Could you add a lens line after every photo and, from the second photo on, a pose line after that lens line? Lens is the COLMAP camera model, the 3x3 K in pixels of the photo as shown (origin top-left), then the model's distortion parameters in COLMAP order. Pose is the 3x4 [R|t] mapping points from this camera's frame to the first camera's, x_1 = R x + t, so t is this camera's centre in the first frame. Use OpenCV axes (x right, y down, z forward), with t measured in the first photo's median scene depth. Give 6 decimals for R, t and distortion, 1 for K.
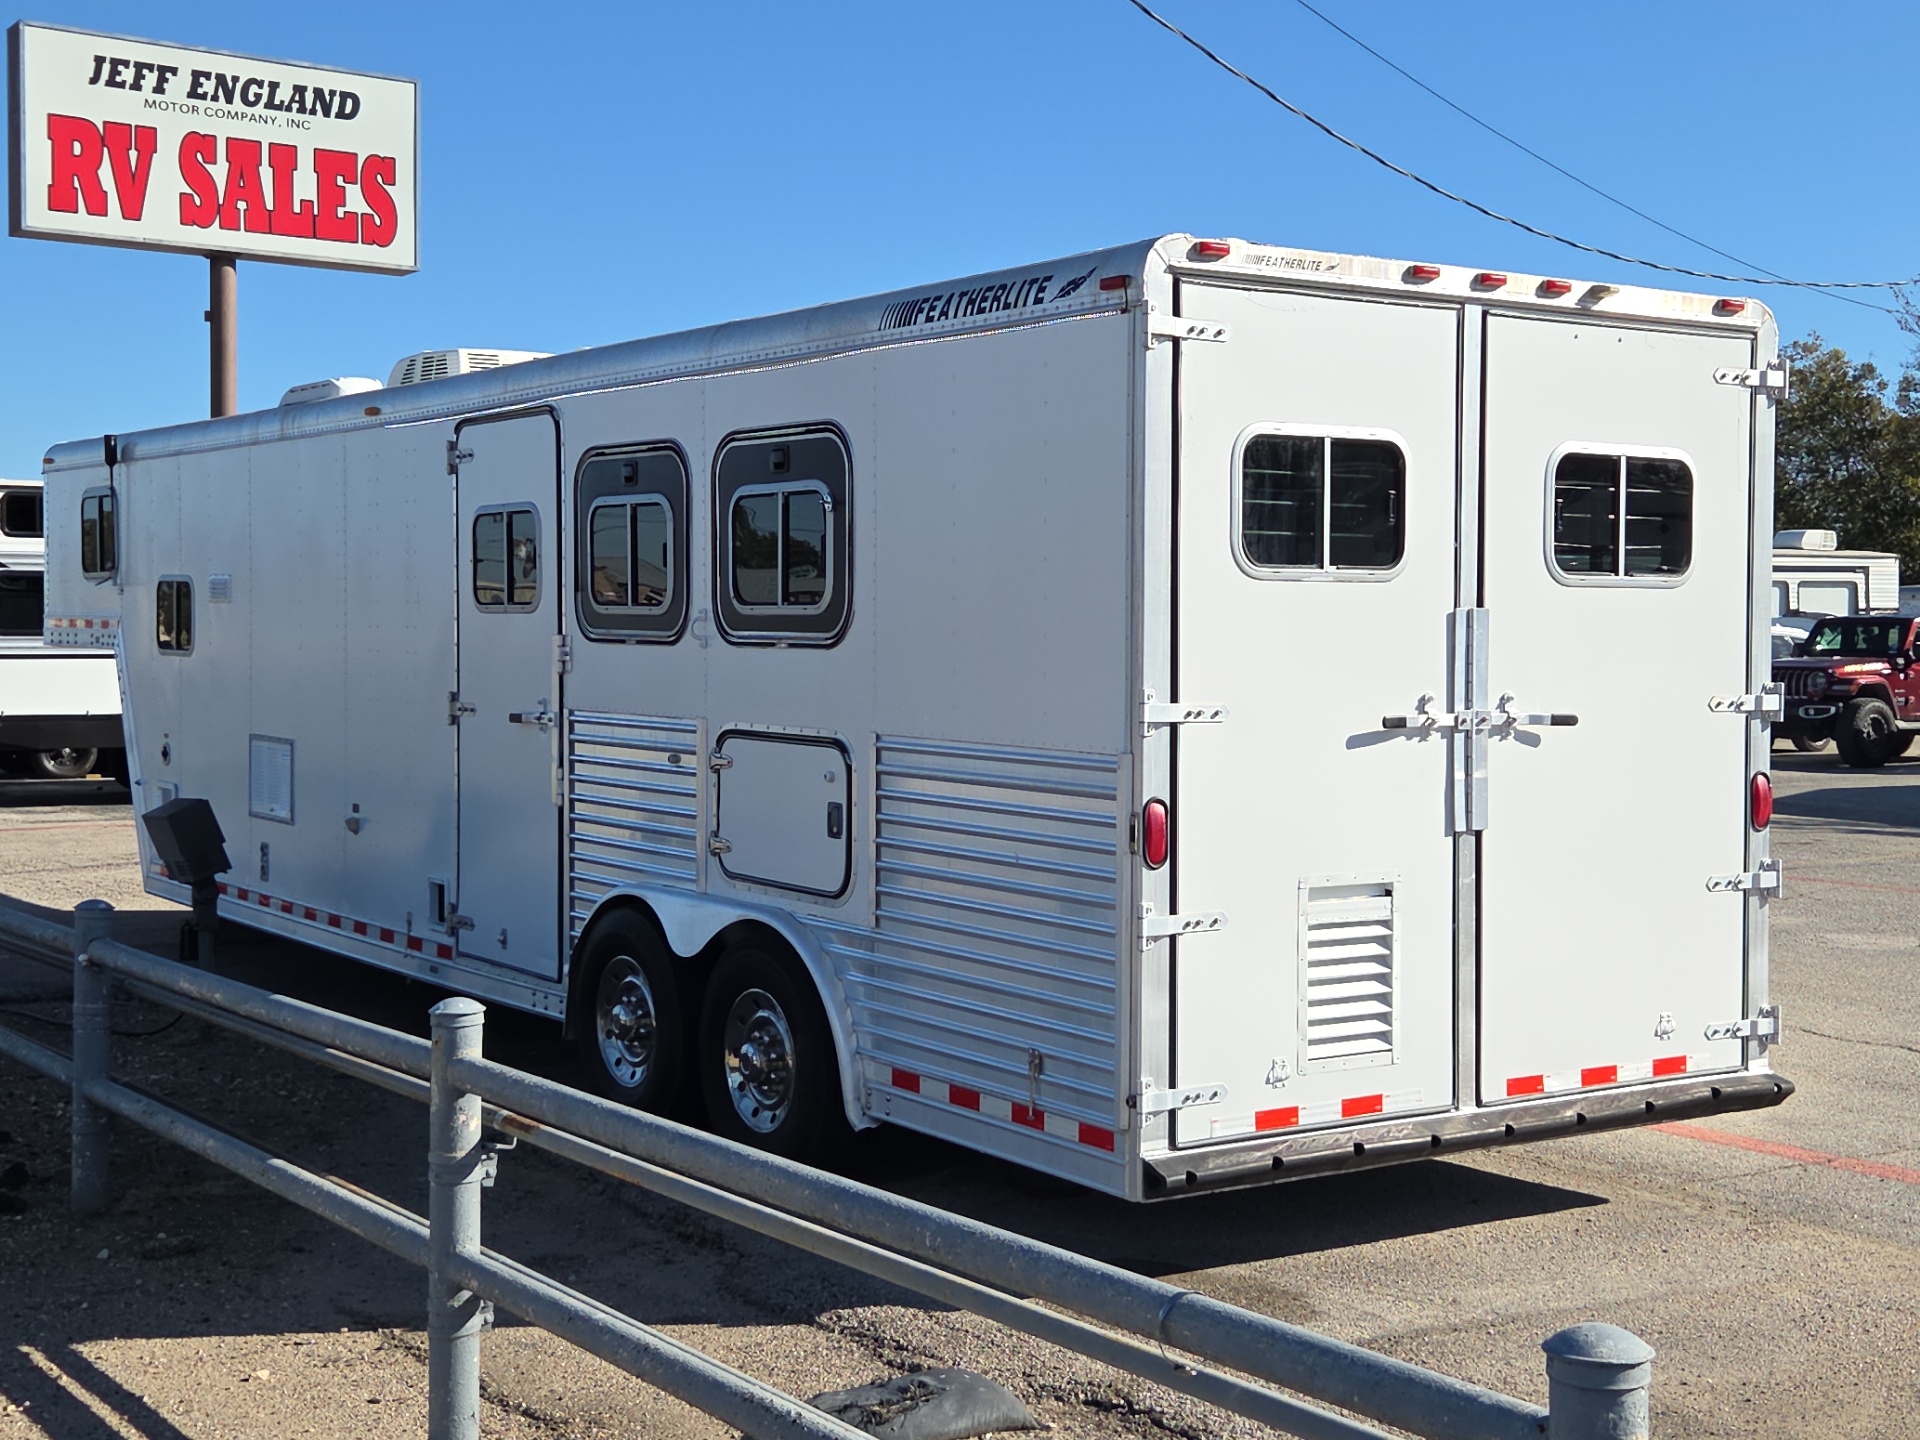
lens RADIAL K [[2536.7, 0, 960.0], [0, 2536.7, 720.0], [0, 0, 1]] dist [0.045594, 0.034528]
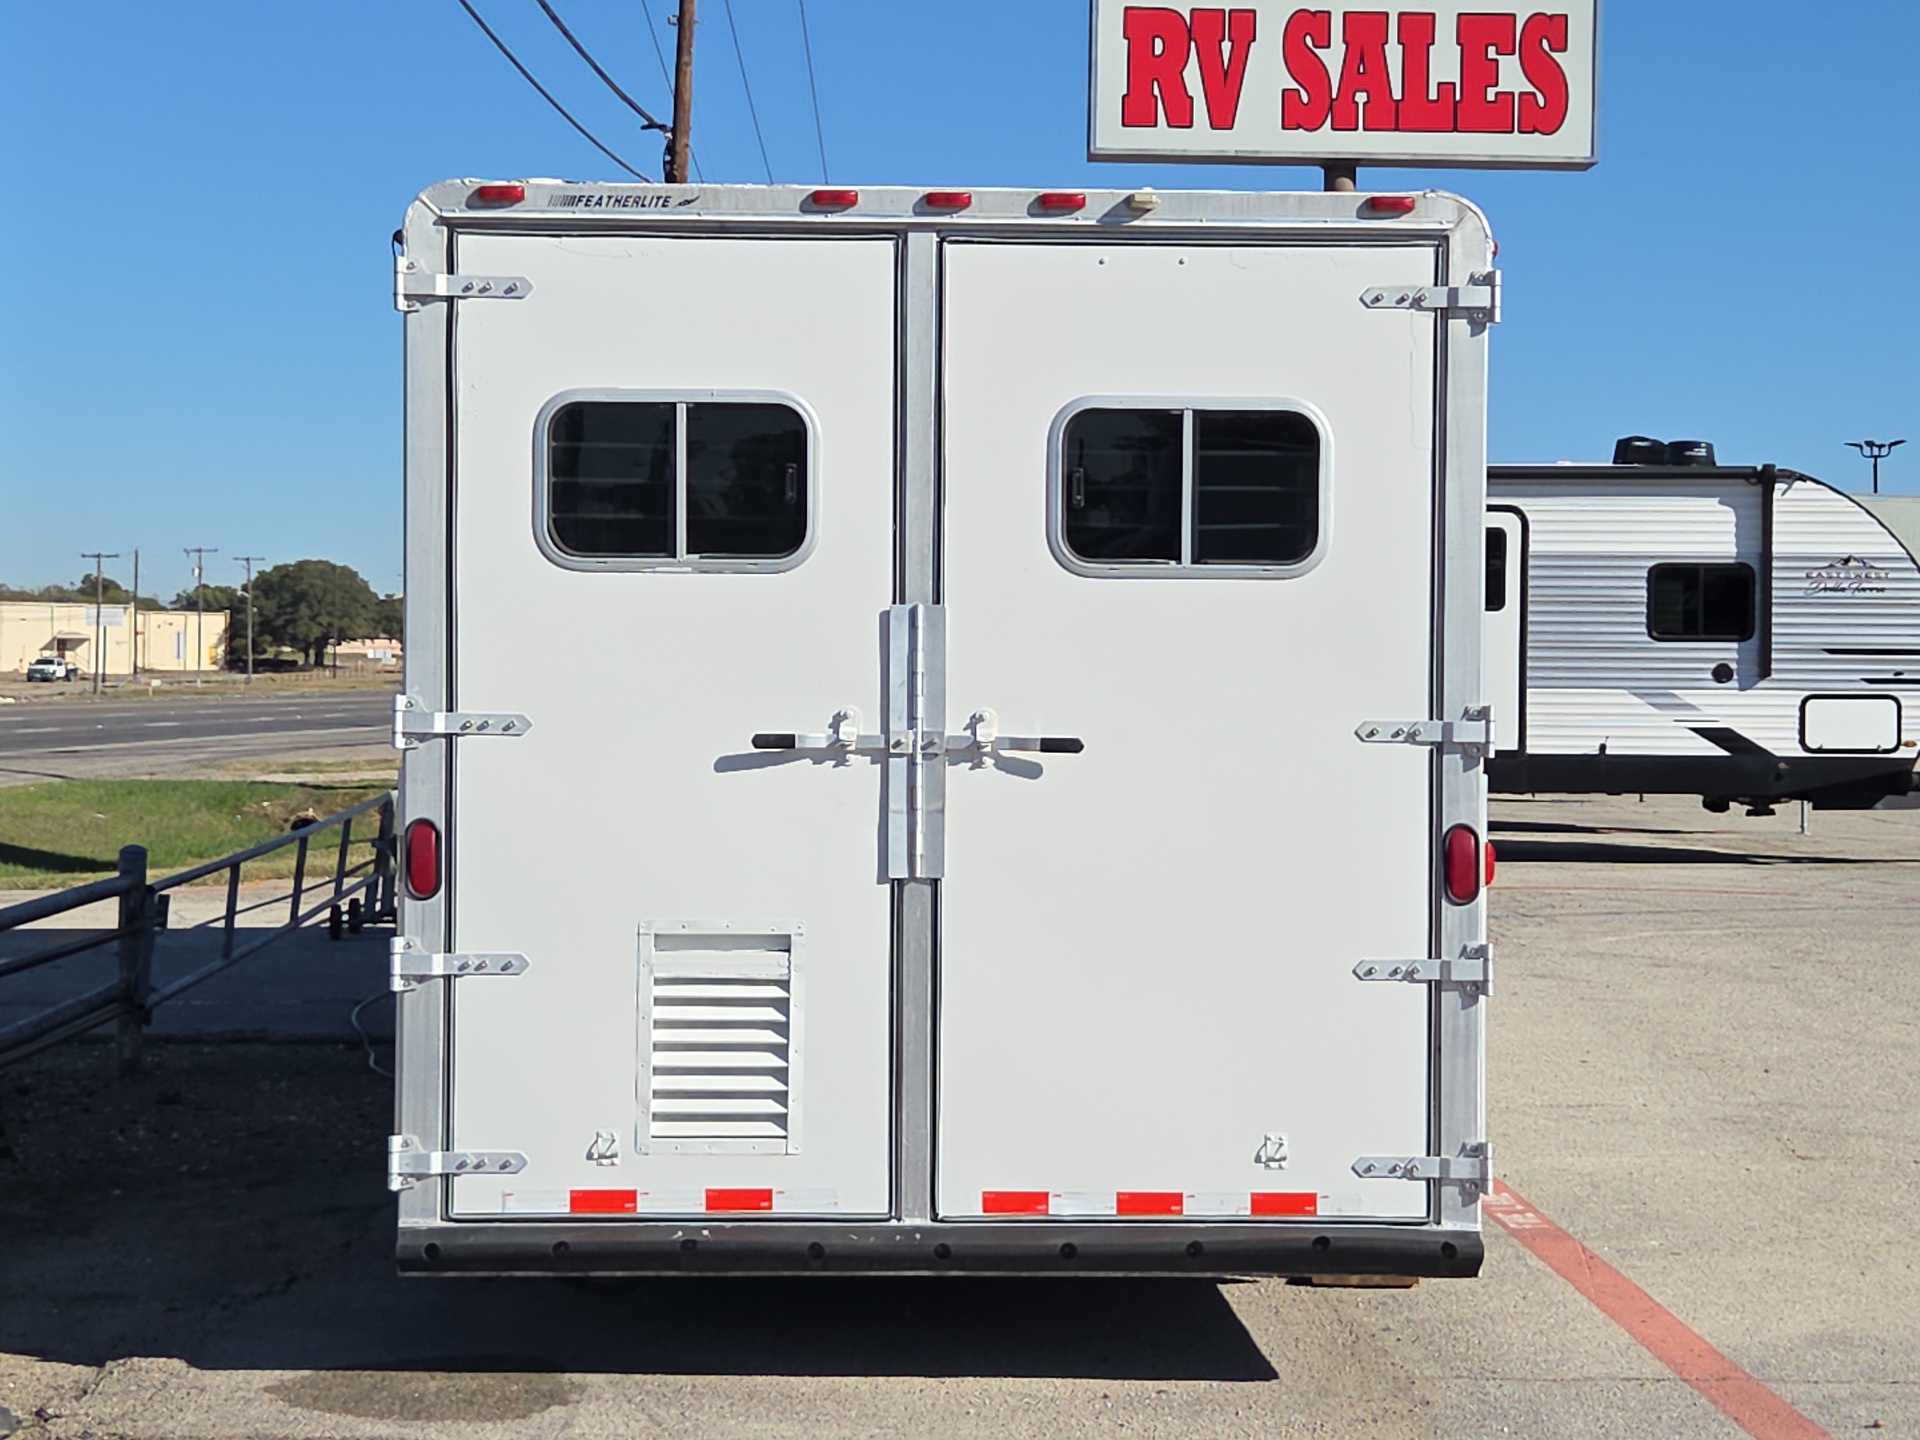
lens RADIAL K [[3582.3, 0, 959.8], [0, 3582.3, 729.5], [0, 0, 1]] dist [0.179233, -0.148098]
pose [[0.844620, 0.016524, -0.535112, 0.811523], [-0.023674, 0.999699, -0.006498, 0.003049], [0.534843, 0.018157, 0.844756, 0.036494]]
